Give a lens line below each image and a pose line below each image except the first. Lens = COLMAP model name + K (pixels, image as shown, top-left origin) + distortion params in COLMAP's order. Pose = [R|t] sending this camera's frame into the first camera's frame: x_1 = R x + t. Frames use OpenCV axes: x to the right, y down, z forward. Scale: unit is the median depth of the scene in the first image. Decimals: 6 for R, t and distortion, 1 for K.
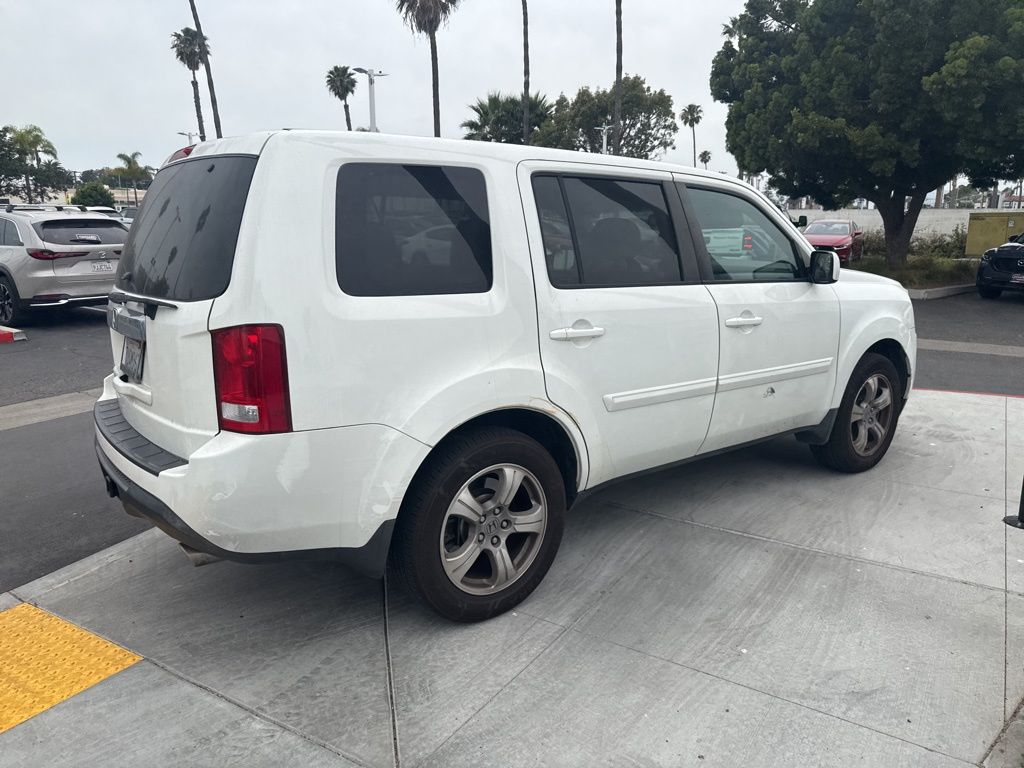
lens RADIAL K [[726.6, 0, 509.3], [0, 726.6, 383.6], [0, 0, 1]] dist [0.013193, -0.014641]
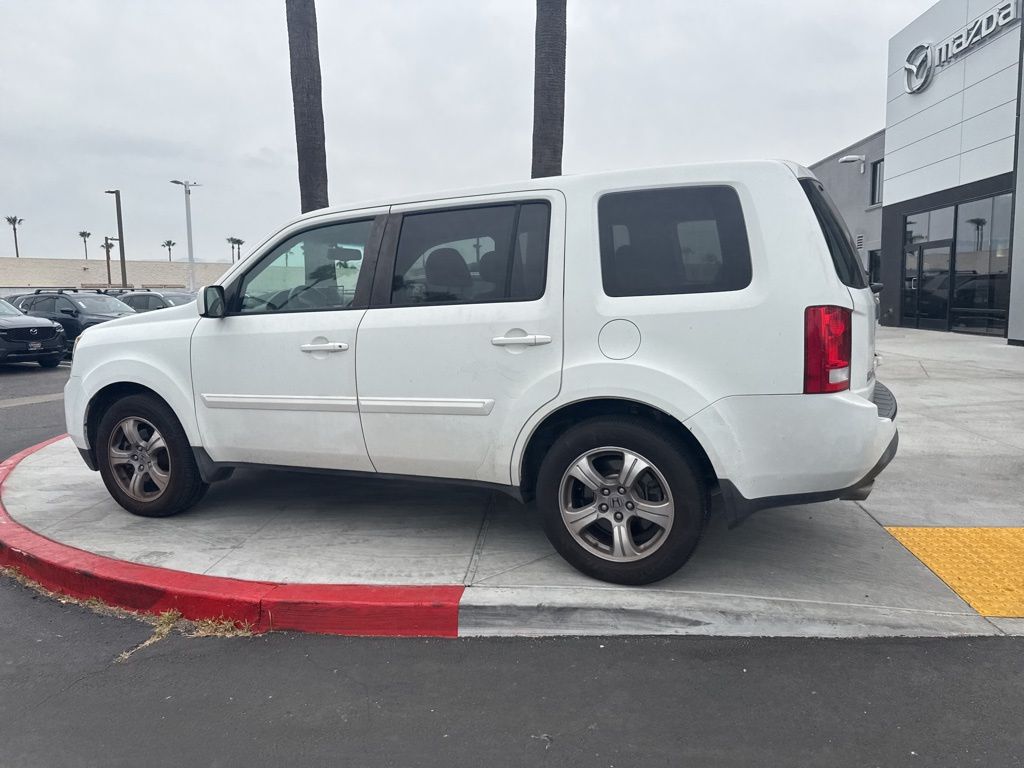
lens RADIAL K [[719.8, 0, 507.8], [0, 719.8, 384.5], [0, 0, 1]] dist [0.036838, -0.046445]
pose [[-0.494543, -0.101824, 0.863168, -1.069086], [0.213601, 0.948418, 0.234261, -0.316795], [-0.842497, 0.300226, -0.447284, 1.732772]]
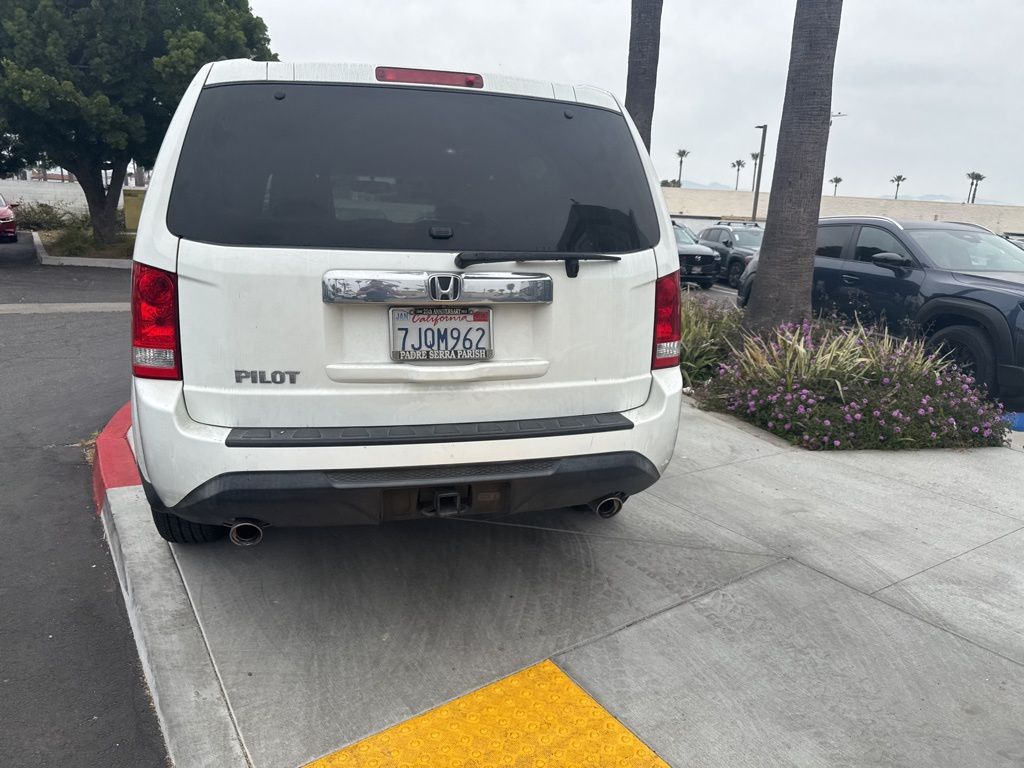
lens RADIAL K [[725.0, 0, 507.6], [0, 725.0, 389.2], [0, 0, 1]] dist [0.023297, -0.025152]
pose [[0.394767, -0.193016, 0.898278, -0.988420], [0.158492, 0.977334, 0.140351, -0.064474], [-0.905008, 0.086964, 0.416411, 0.504061]]
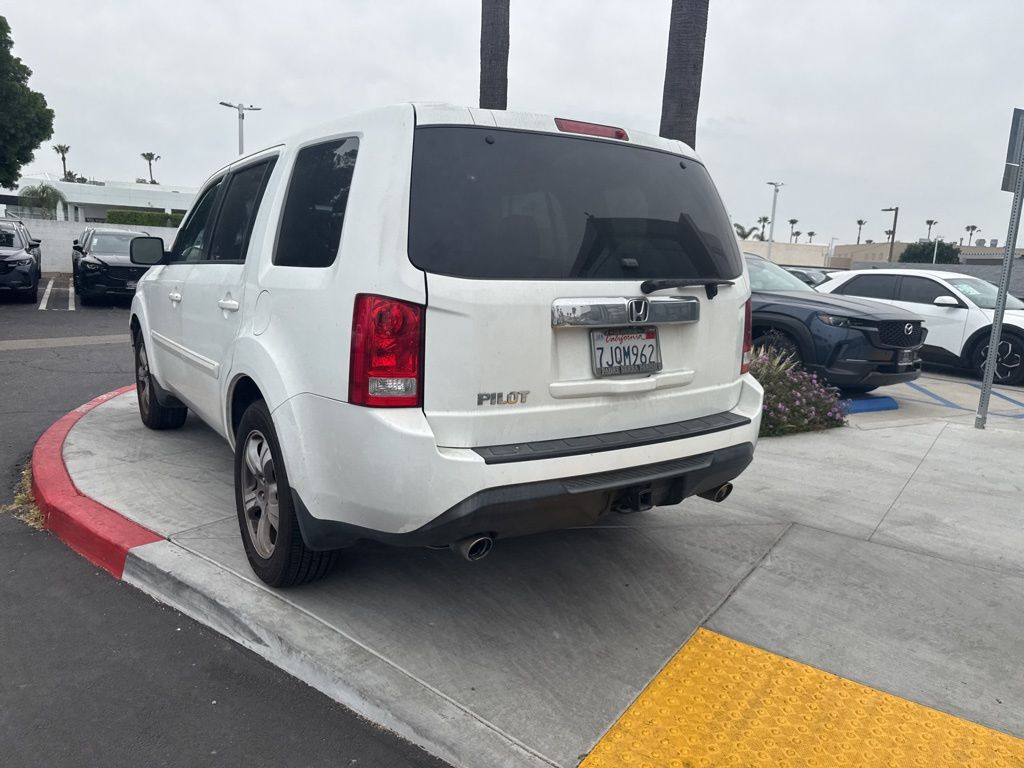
lens RADIAL K [[726.6, 0, 509.3], [0, 726.6, 383.6], [0, 0, 1]] dist [0.013193, -0.014641]
pose [[0.049202, -0.168213, 0.984522, -1.161016], [0.174485, 0.972005, 0.157354, -0.136194], [-0.983430, 0.164042, 0.077176, 0.885944]]
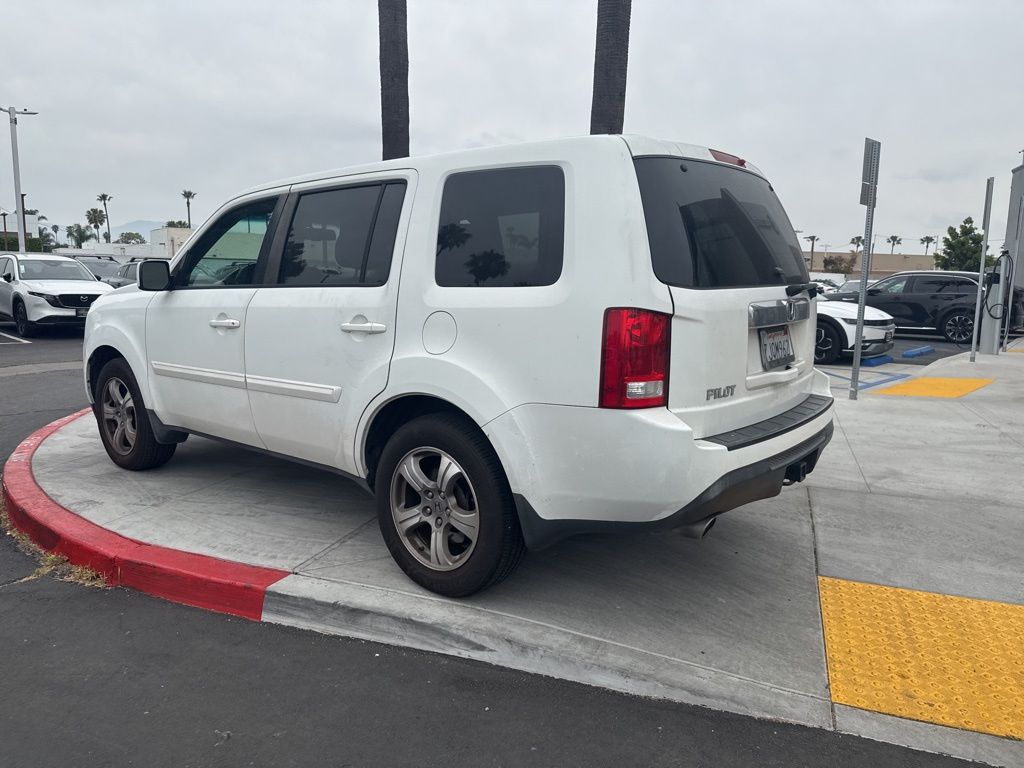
lens RADIAL K [[723.0, 0, 509.2], [0, 723.0, 382.9], [0, 0, 1]] dist [0.029798, -0.038214]
pose [[-0.236295, -0.146863, 0.960518, -1.186792], [0.199440, 0.960135, 0.195869, -0.222828], [-0.950993, 0.237849, -0.197585, 1.303568]]
